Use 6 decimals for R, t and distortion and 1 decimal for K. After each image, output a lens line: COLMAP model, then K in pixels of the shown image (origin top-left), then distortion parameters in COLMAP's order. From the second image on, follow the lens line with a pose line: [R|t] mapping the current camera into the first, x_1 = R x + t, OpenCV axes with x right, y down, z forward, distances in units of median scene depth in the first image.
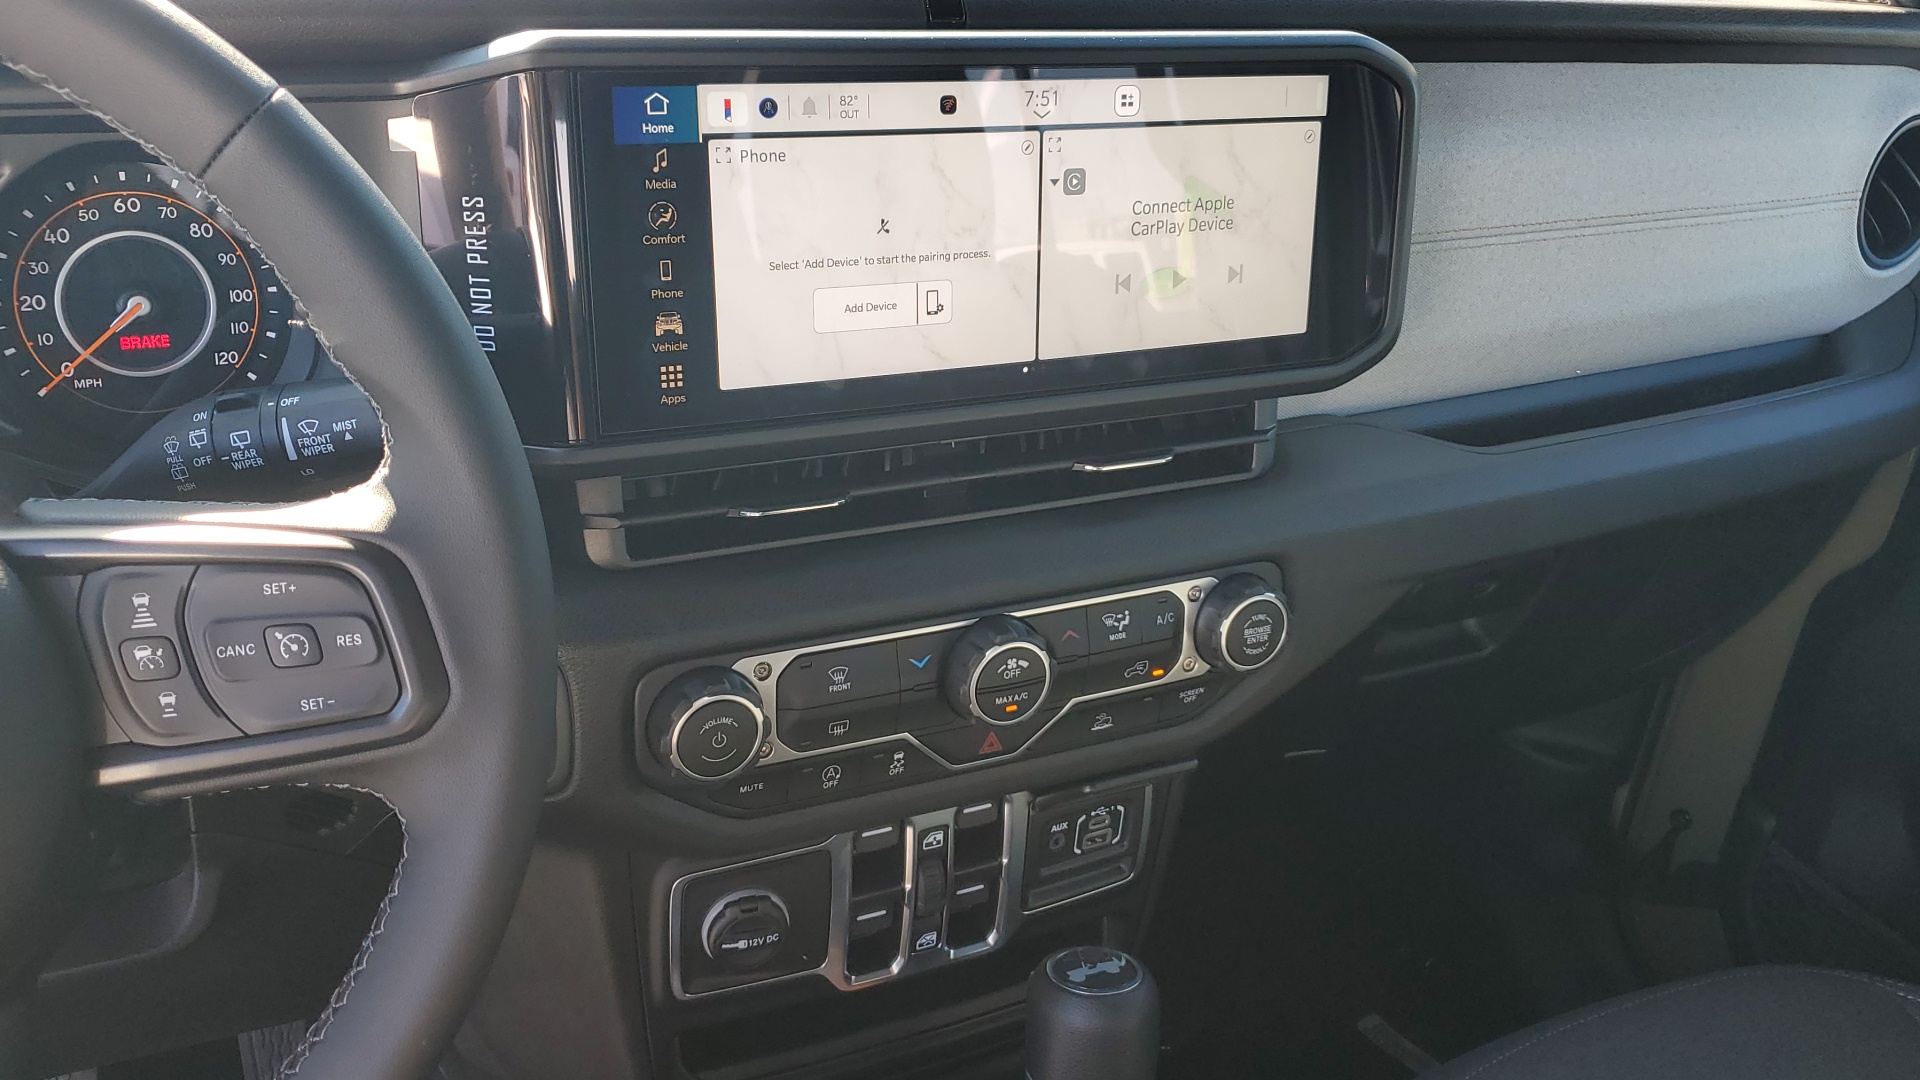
lens RADIAL K [[1662.1, 0, 940.7], [0, 1662.1, 549.7], [0, 0, 1]] dist [0.104592, -0.214852]
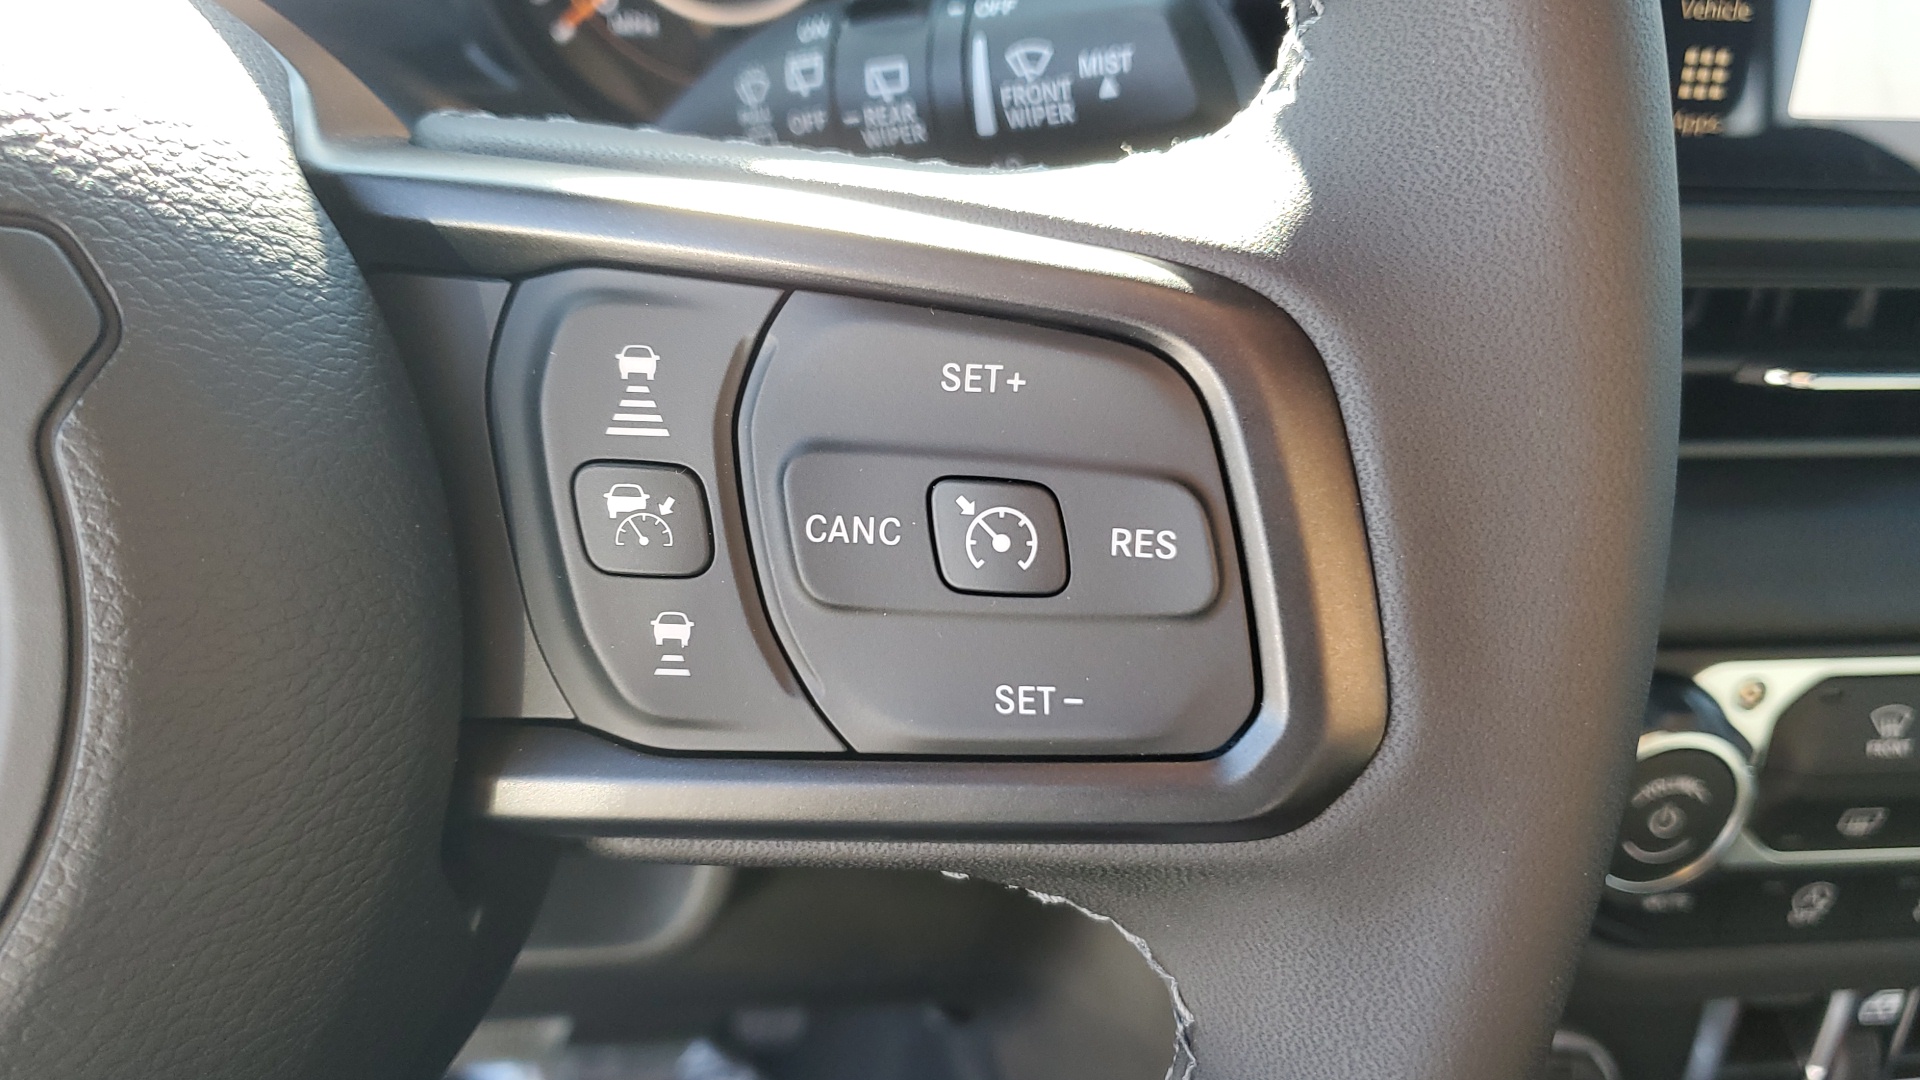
lens RADIAL K [[1634.0, 0, 1019.0], [0, 1634.0, 550.4], [0, 0, 1]] dist [0.111186, -0.236026]
pose [[0.959406, 0.144492, -0.242205, -0.211740], [-0.131313, 0.988881, 0.069789, 0.024684], [0.249596, -0.035151, 0.967712, 0.471720]]
